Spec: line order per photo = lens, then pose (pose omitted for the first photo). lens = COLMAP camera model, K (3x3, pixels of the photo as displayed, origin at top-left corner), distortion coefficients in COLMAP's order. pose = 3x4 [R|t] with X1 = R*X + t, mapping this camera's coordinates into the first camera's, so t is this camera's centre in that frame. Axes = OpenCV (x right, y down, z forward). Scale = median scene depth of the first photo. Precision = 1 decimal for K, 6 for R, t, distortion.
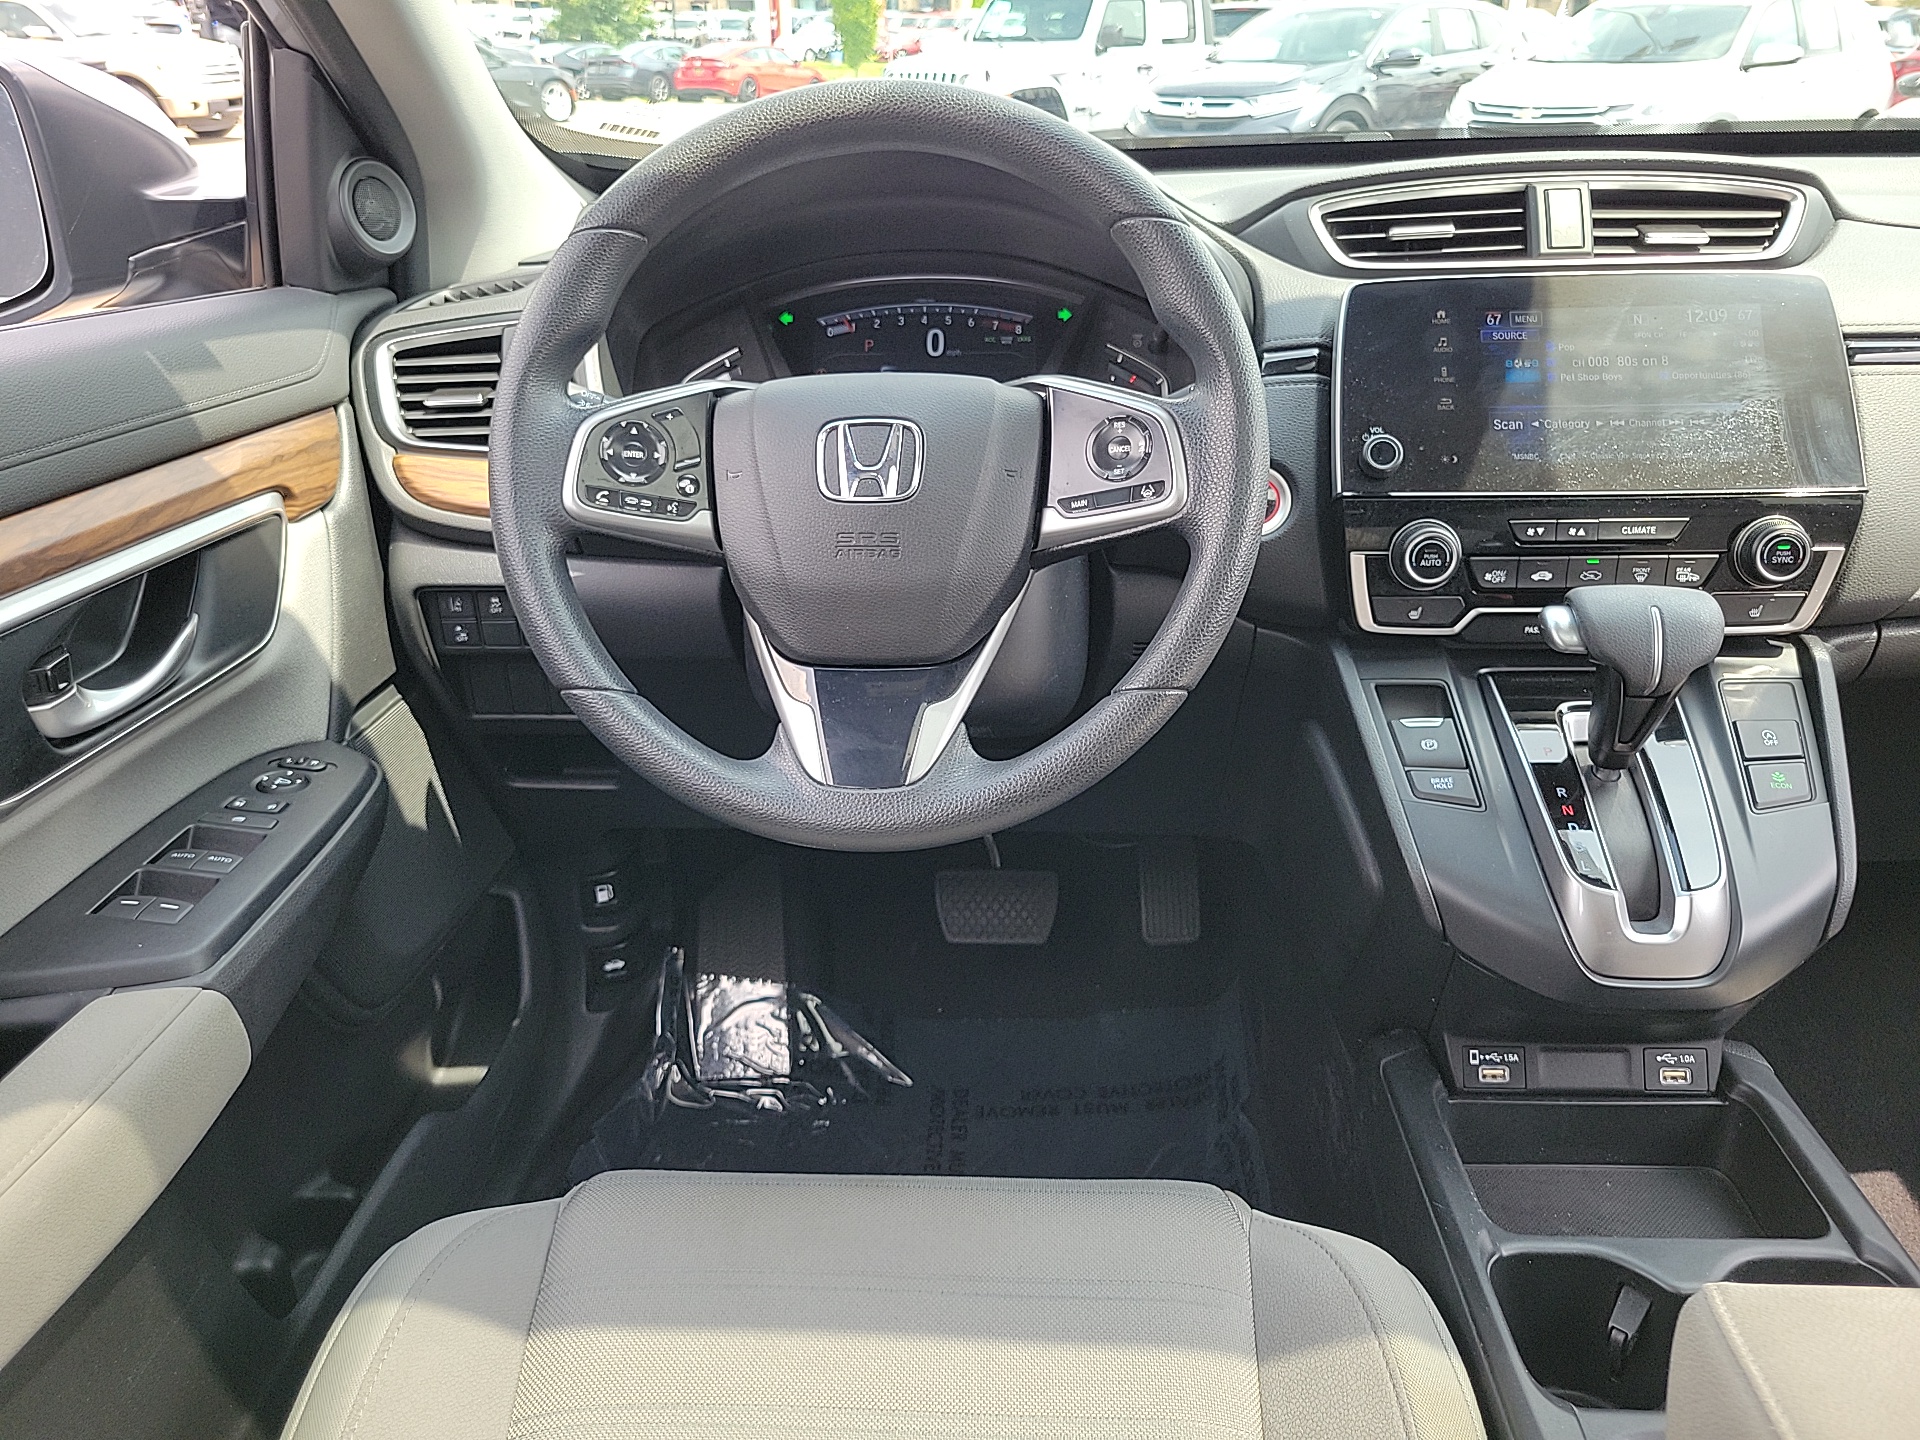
lens RADIAL K [[1468.6, 0, 972.8], [0, 1468.6, 714.9], [0, 0, 1]] dist [0.038916, -0.036825]
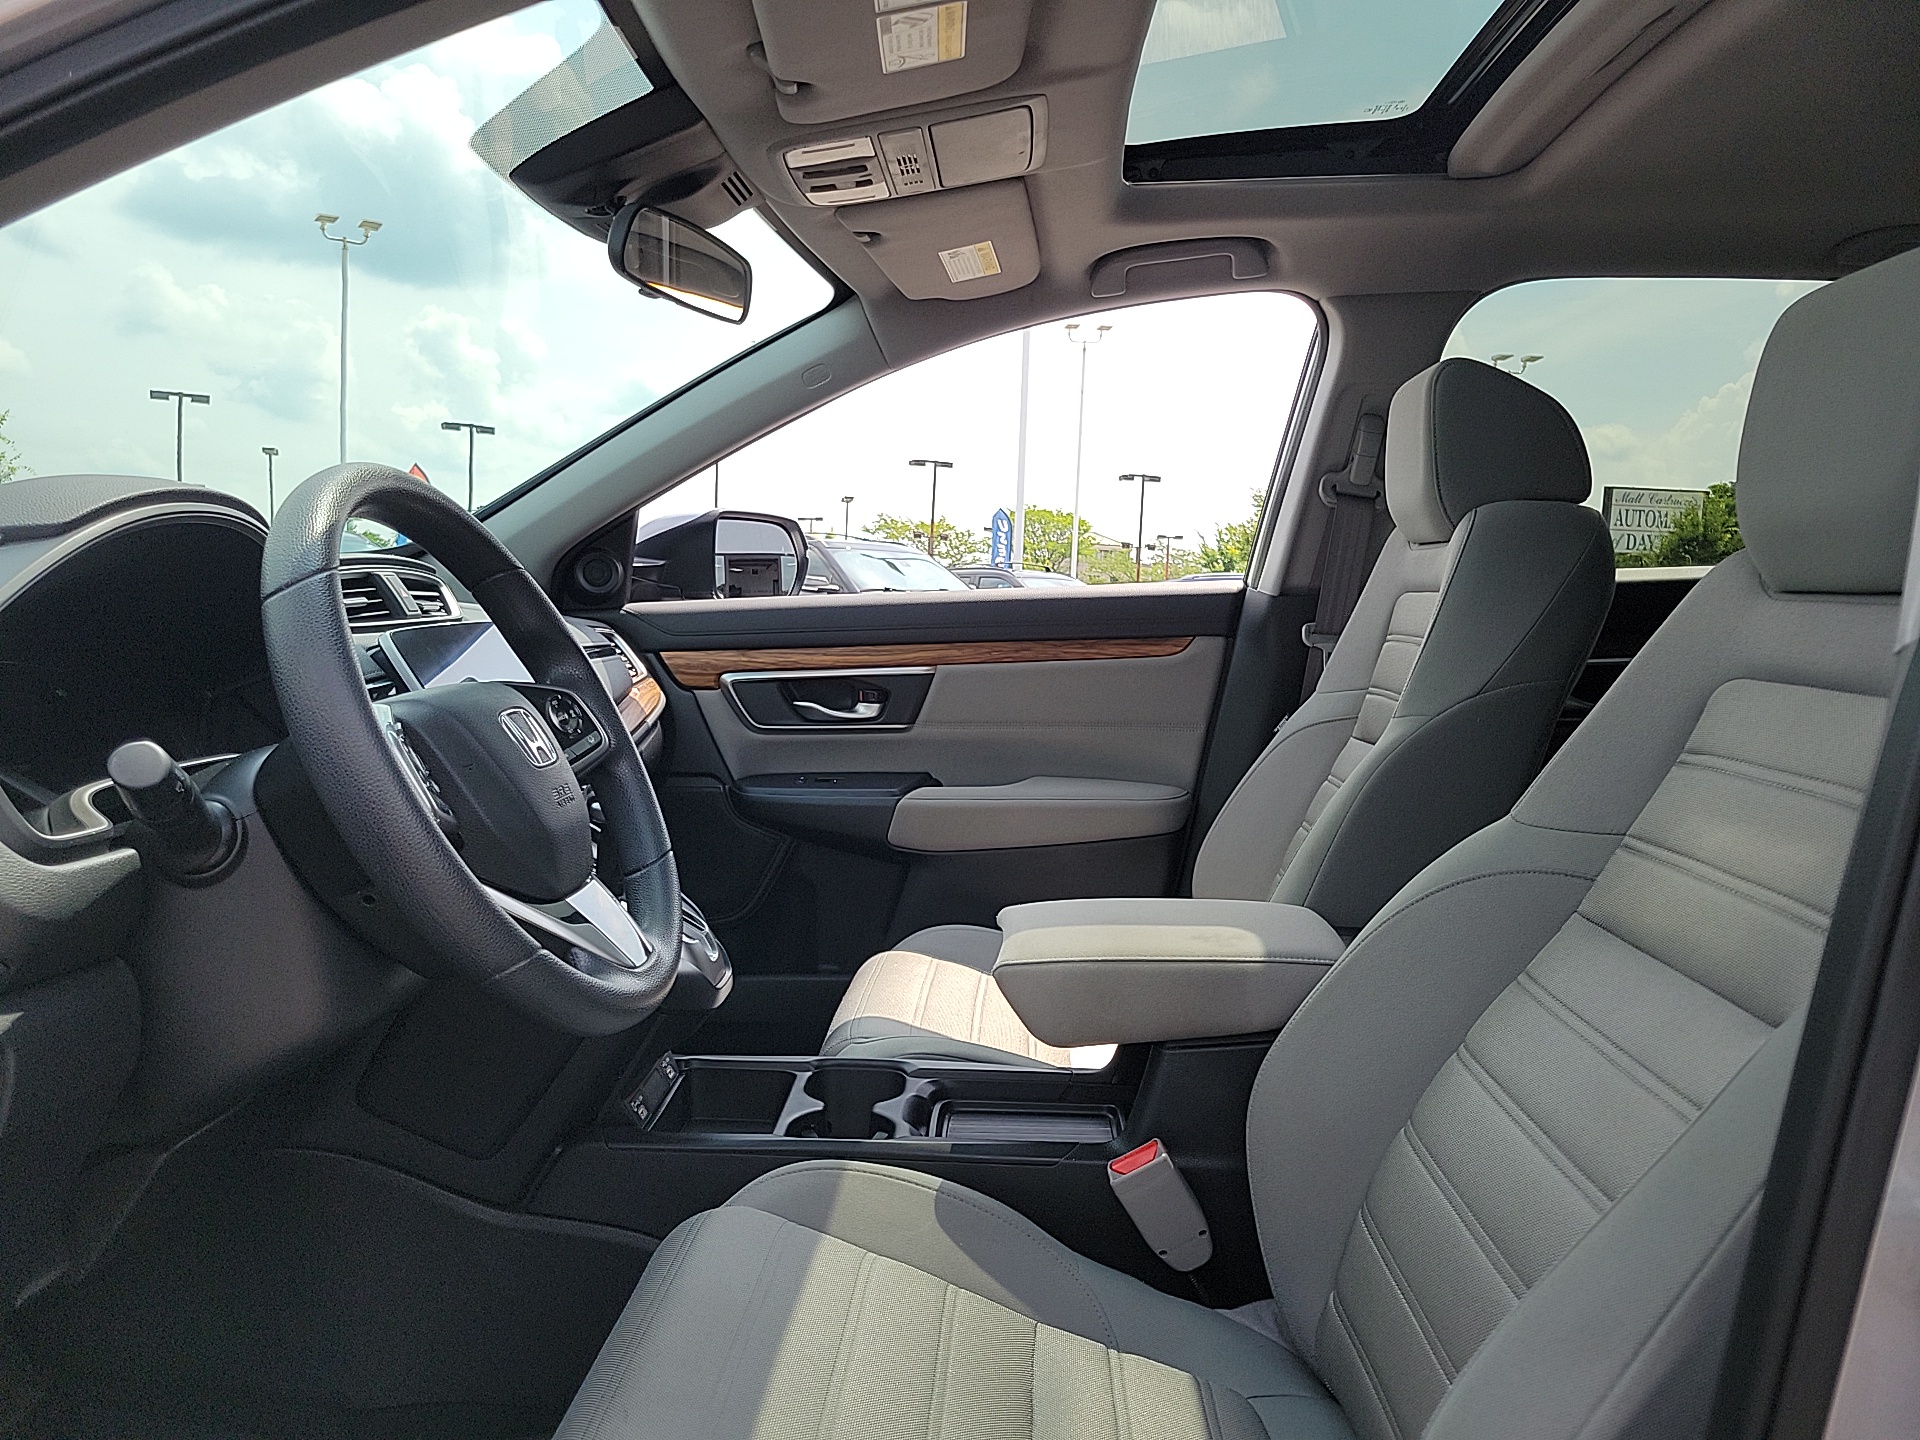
lens RADIAL K [[1468.6, 0, 943.8], [0, 1468.6, 698.5], [0, 0, 1]] dist [0.038916, -0.036825]
pose [[-0.012315, -0.059784, 0.998135, -1.137786], [0.386078, 0.920519, 0.059899, -0.118908], [-0.922384, 0.386095, 0.011745, 0.534368]]
